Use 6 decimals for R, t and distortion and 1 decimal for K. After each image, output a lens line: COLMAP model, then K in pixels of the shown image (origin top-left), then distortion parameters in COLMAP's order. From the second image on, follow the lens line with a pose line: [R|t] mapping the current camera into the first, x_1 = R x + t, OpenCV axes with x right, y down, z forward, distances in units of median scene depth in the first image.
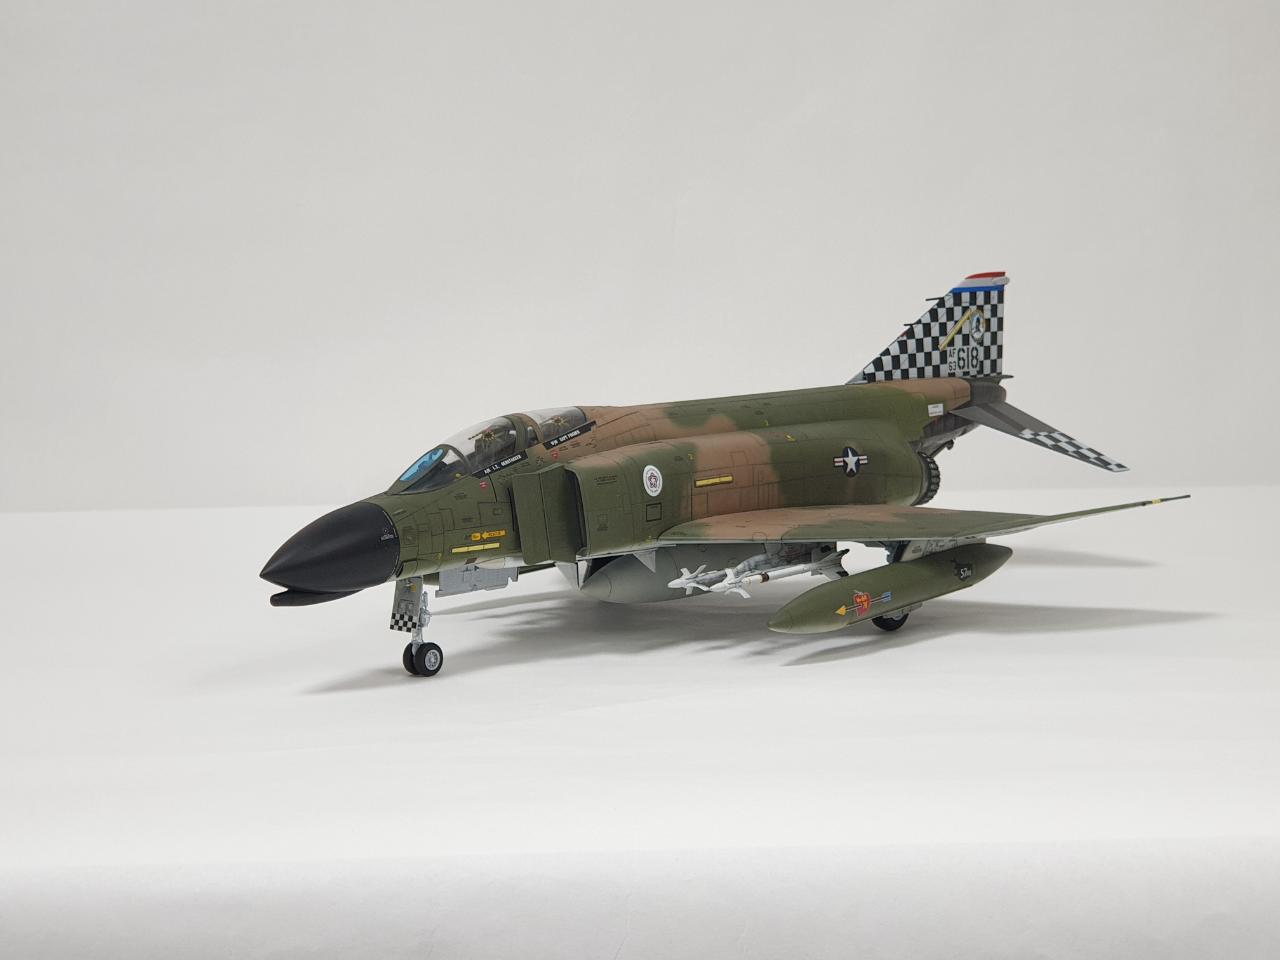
lens RADIAL K [[2453.0, 0, 634.5], [0, 2453.0, 481.7], [0, 0, 1]] dist [0.193820, 0.000000]
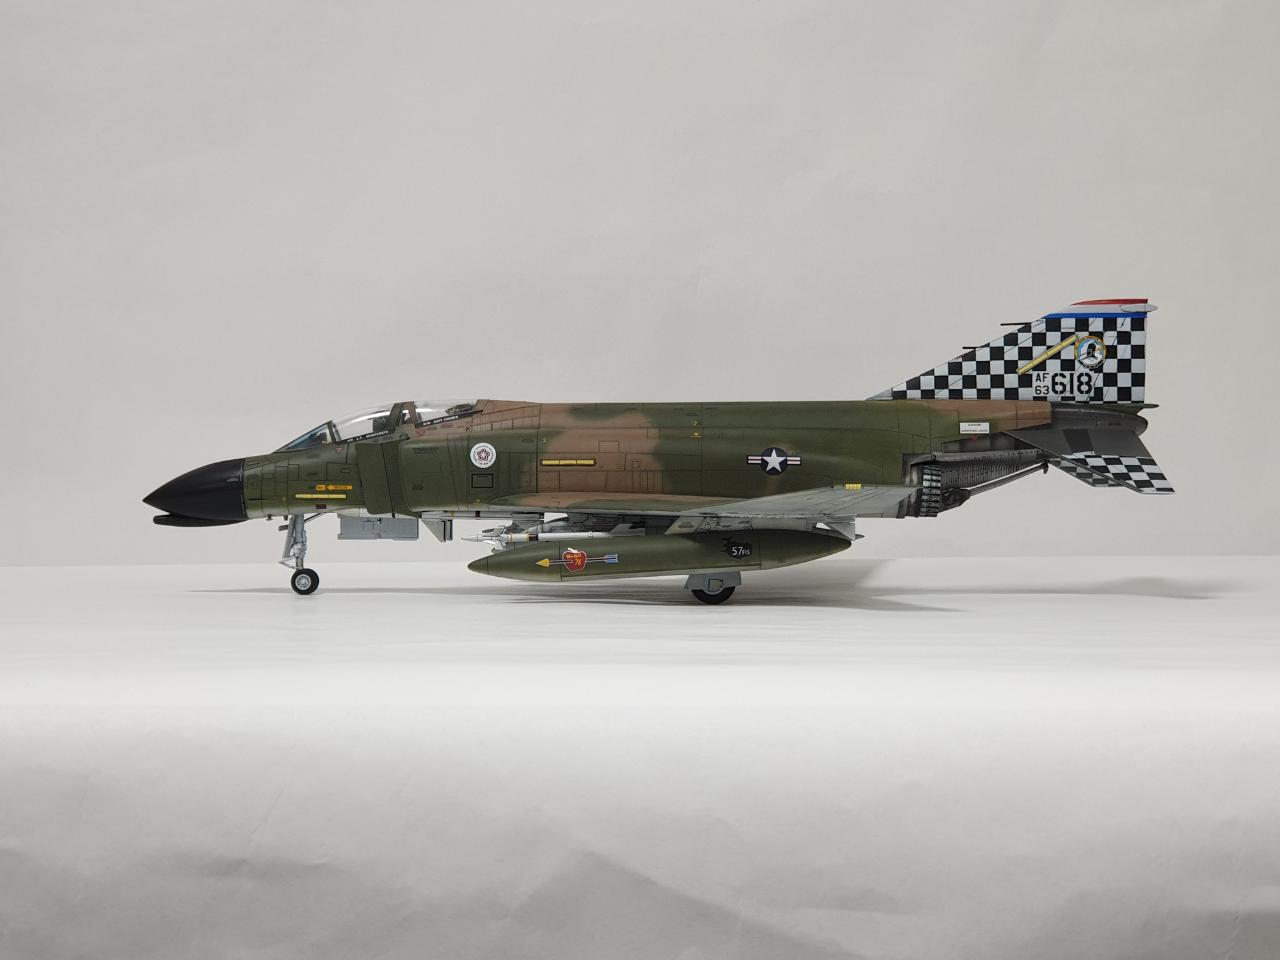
lens RADIAL K [[2453.0, 0, 641.8], [0, 2453.0, 474.1], [0, 0, 1]] dist [0.193820, 0.000000]
pose [[0.624792, 0.005124, -0.780774, 0.963661], [-0.079885, 0.995150, -0.057395, 0.069404], [0.776694, 0.098232, 0.622172, 0.284755]]
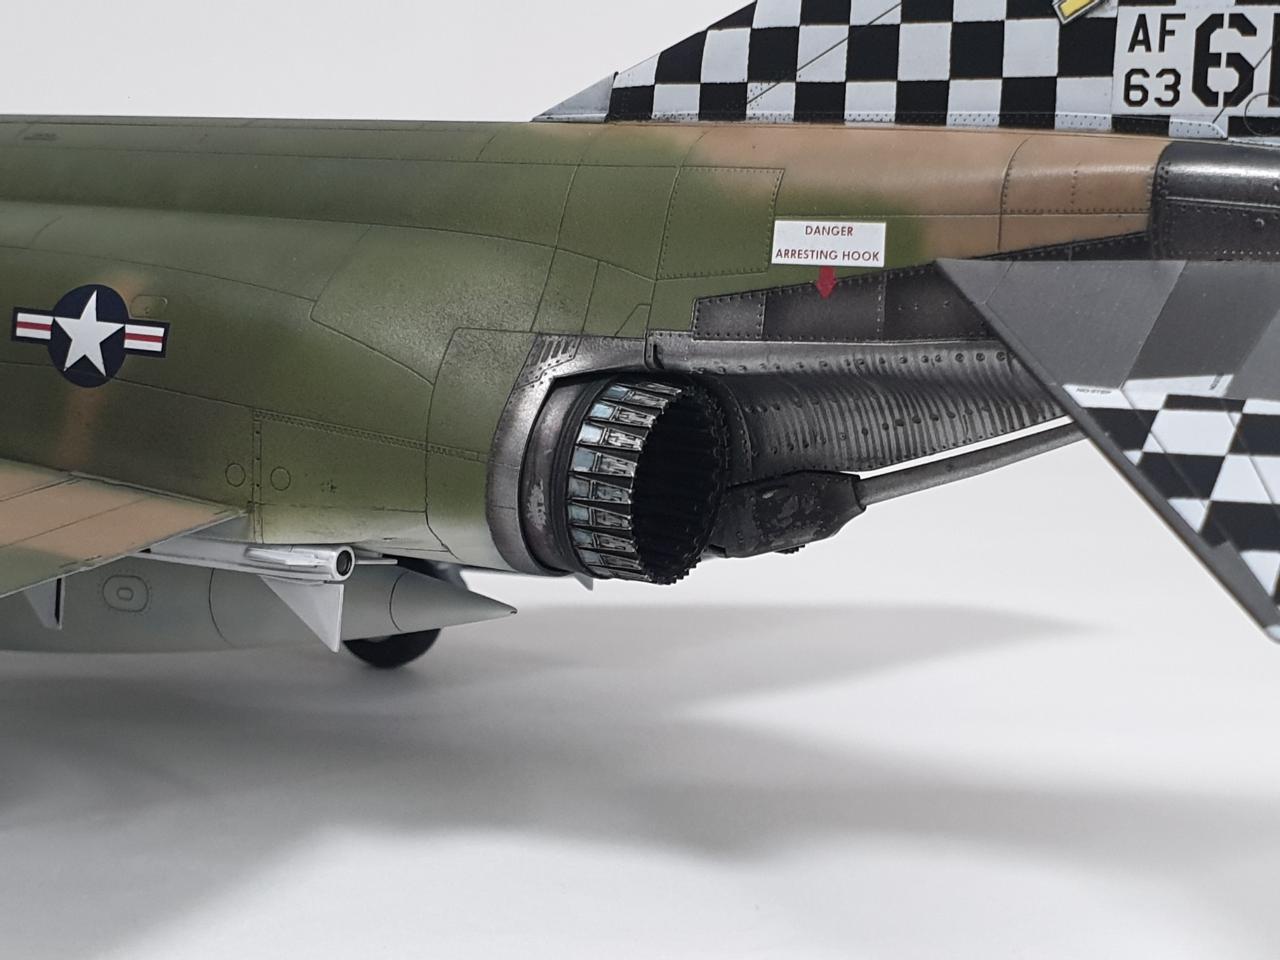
lens RADIAL K [[2535.2, 0, 639.1], [0, 2535.2, 485.0], [0, 0, 1]] dist [0.208721, 0.000000]
pose [[0.173085, 0.132114, -0.976006, 0.433910], [-0.127774, 0.985600, 0.110754, -0.035543], [0.976583, 0.105539, 0.187474, 1.067365]]
